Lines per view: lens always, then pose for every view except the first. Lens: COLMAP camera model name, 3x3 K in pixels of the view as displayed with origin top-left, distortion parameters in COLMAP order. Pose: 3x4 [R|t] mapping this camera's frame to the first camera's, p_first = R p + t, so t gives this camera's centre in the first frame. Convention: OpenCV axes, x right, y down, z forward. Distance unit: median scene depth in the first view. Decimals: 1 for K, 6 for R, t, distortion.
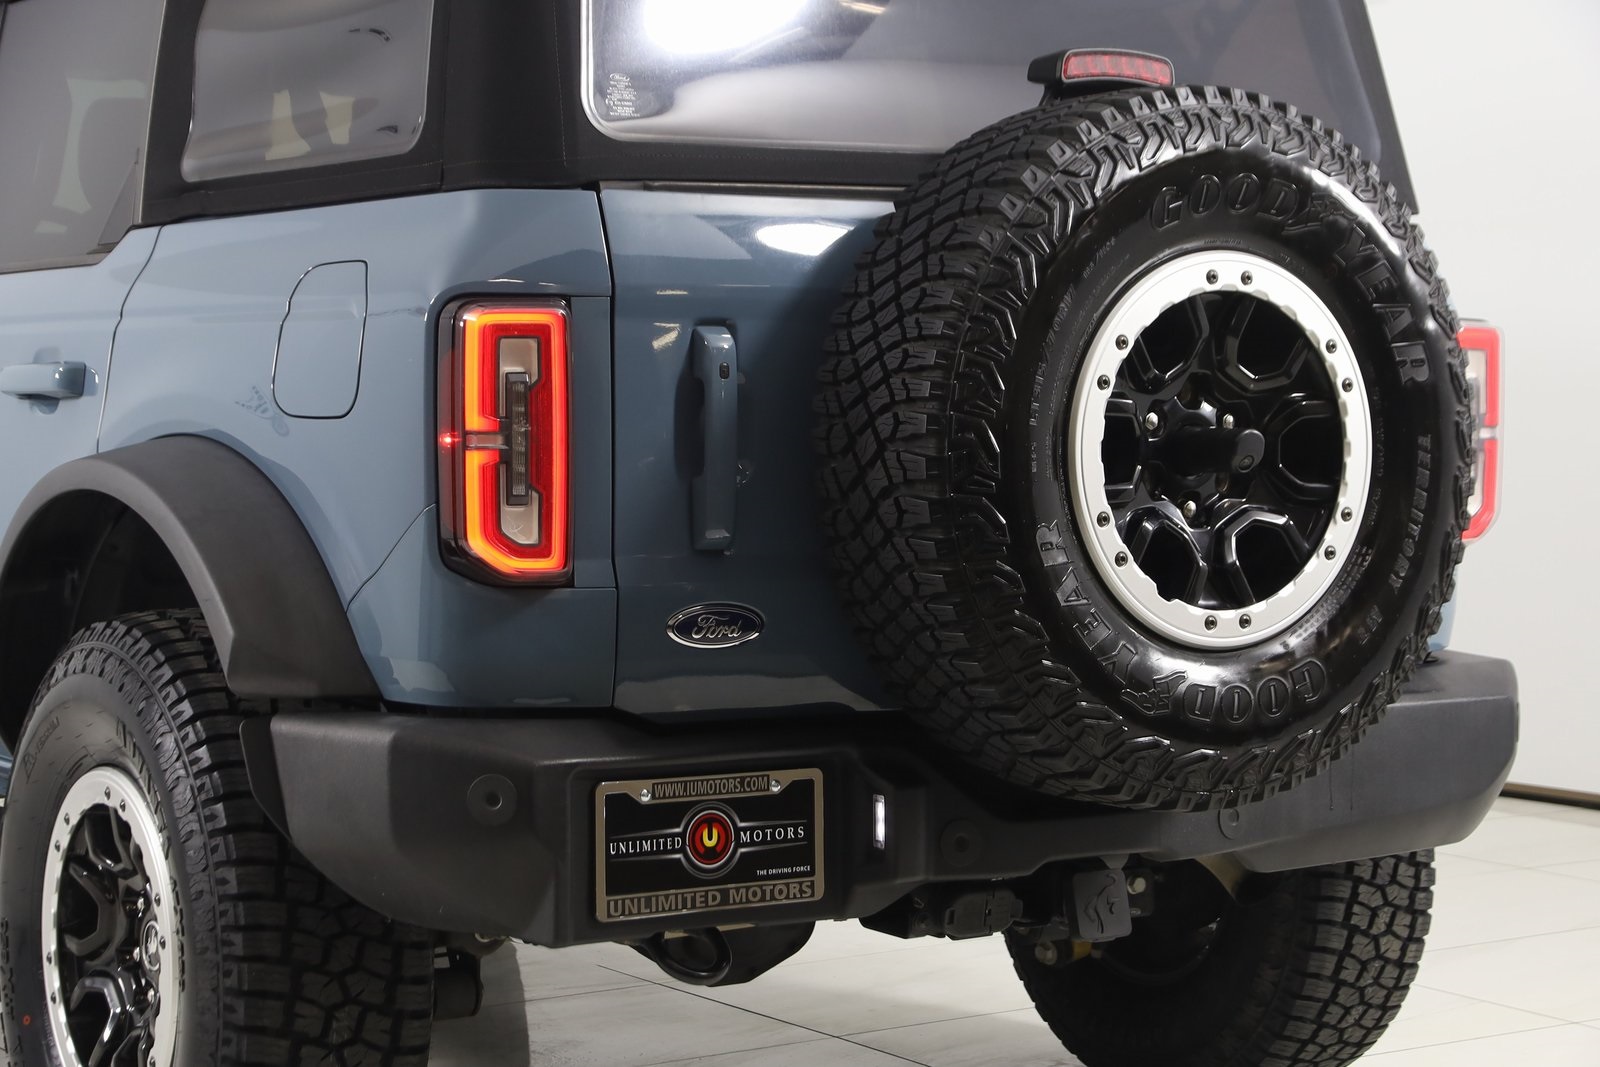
lens RADIAL K [[3007.6, 0, 836.0], [0, 3007.6, 591.1], [0, 0, 1]] dist [0.160636, 0.000000]
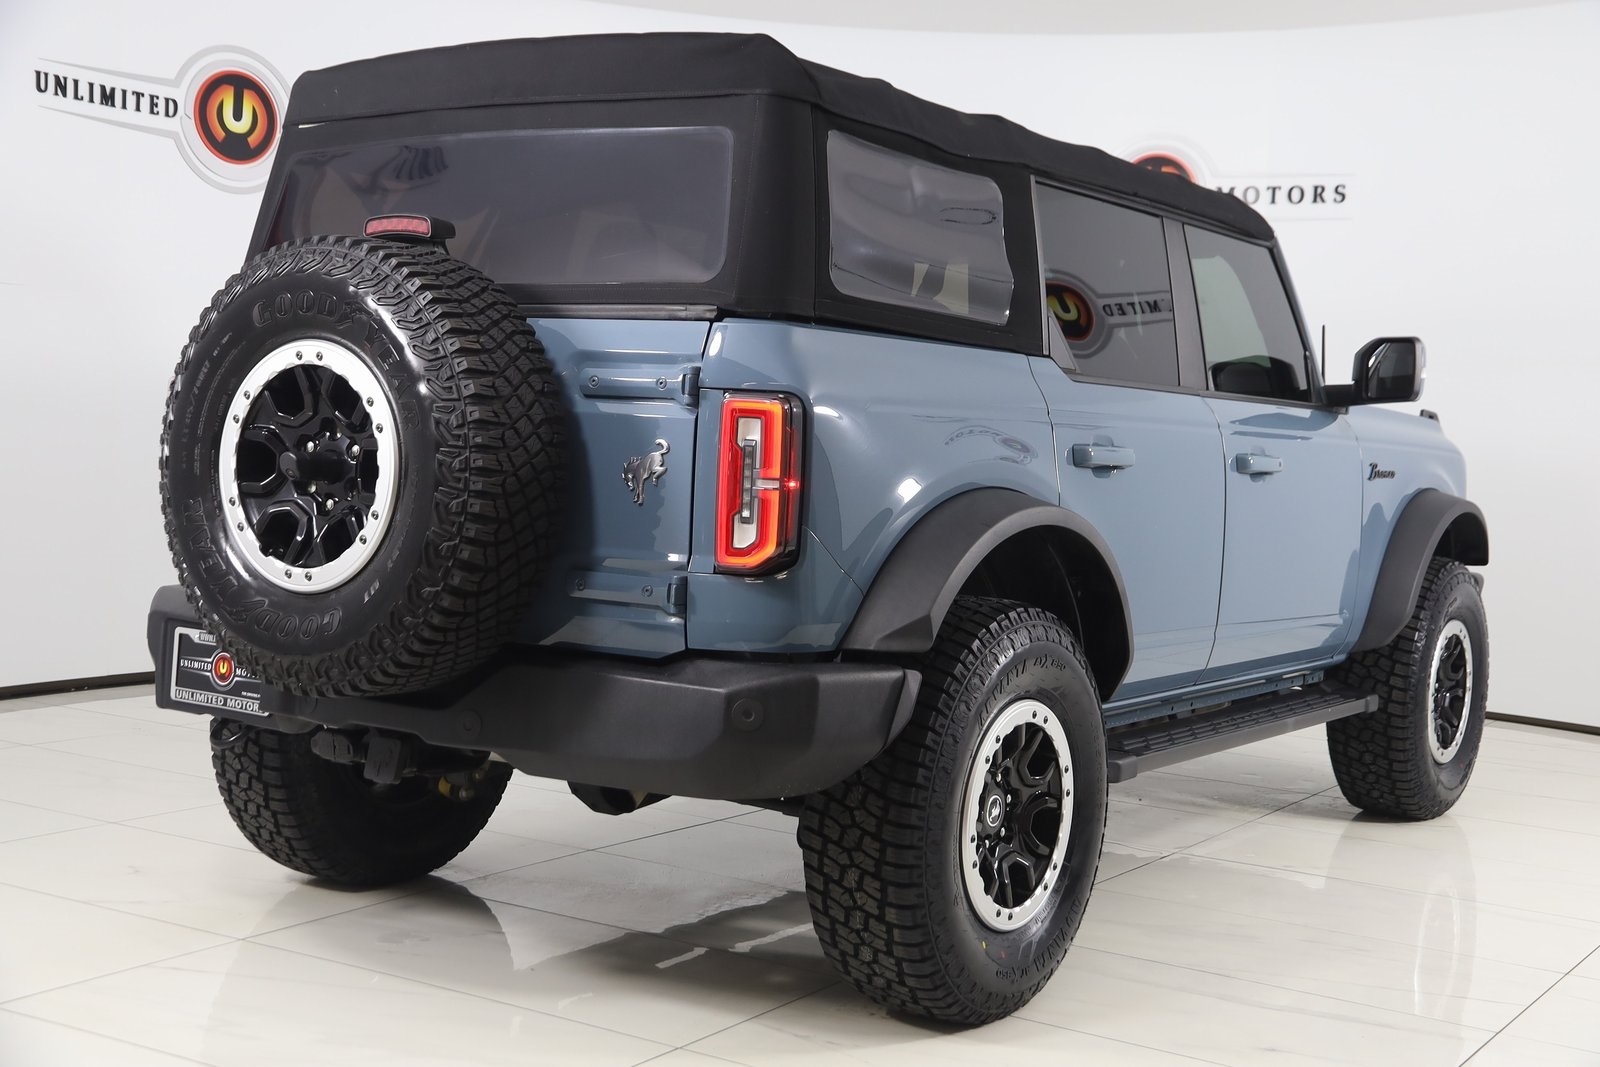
lens RADIAL K [[1929.2, 0, 817.3], [0, 1929.2, 529.7], [0, 0, 1]] dist [0.050127, 0.000000]
pose [[0.388714, 0.061961, -0.919273, 1.155106], [-0.105856, 0.994133, 0.022245, -0.064244], [0.915257, 0.088663, 0.392993, 0.852347]]
